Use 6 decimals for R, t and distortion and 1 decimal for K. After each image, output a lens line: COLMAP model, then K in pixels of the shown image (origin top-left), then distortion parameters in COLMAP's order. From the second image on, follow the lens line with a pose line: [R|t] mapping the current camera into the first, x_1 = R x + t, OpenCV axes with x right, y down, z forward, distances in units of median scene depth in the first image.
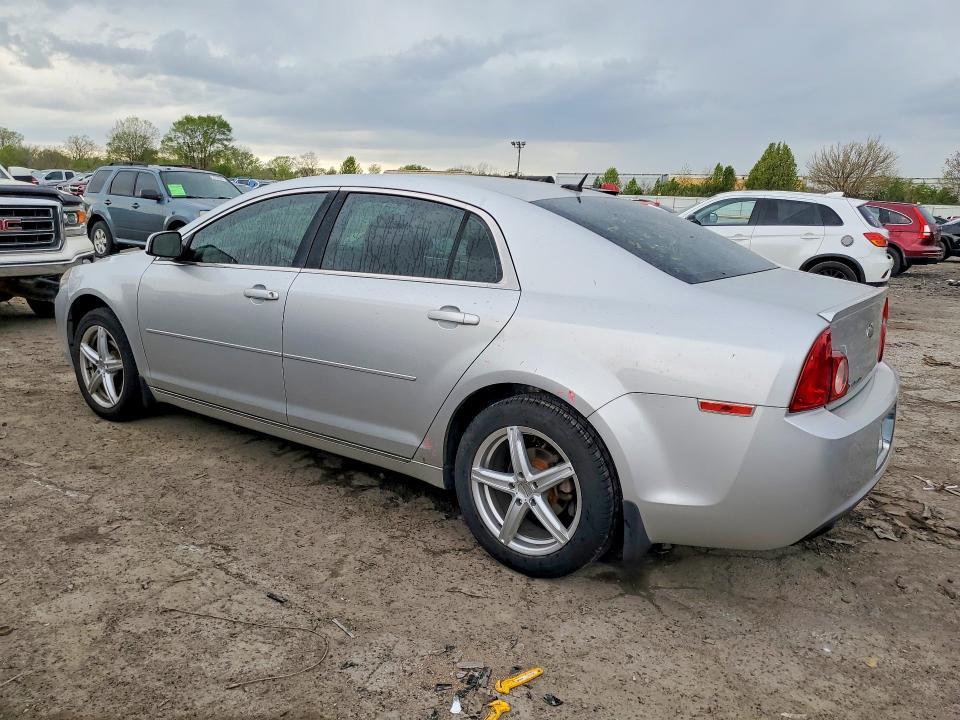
lens RADIAL K [[820.4, 0, 487.5], [0, 820.4, 355.7], [0, 0, 1]] dist [0.017113, -0.012197]
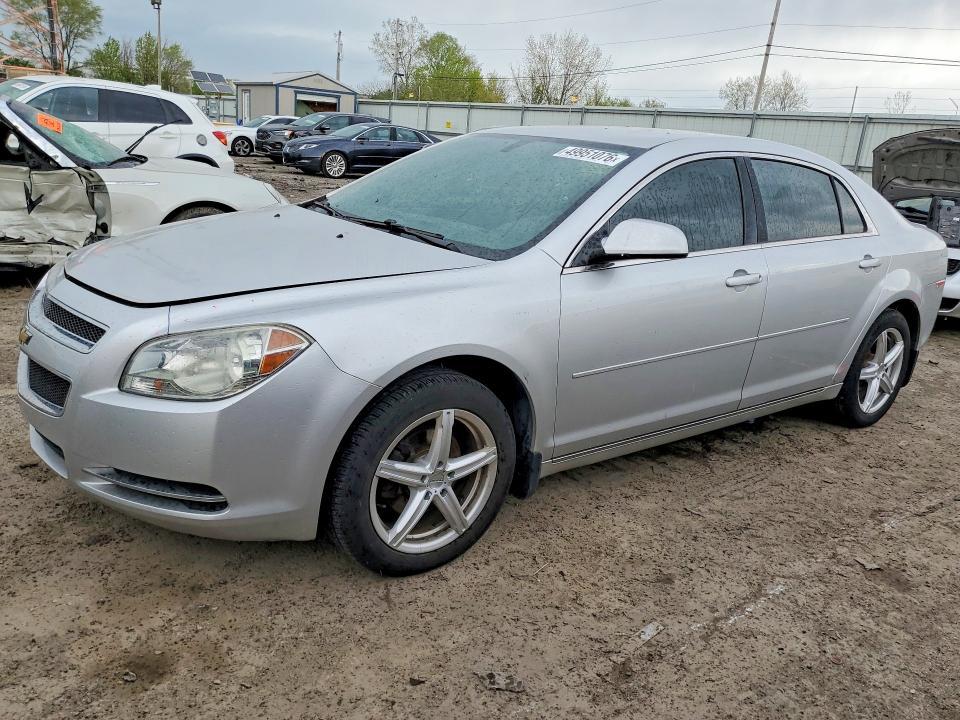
lens RADIAL K [[820.4, 0, 485.4], [0, 820.4, 361.0], [0, 0, 1]] dist [0.017113, -0.012197]
pose [[0.231198, -0.281360, 0.931335, -1.089440], [0.113444, 0.958536, 0.261416, -0.233500], [-0.966270, 0.045215, 0.253530, 0.952311]]
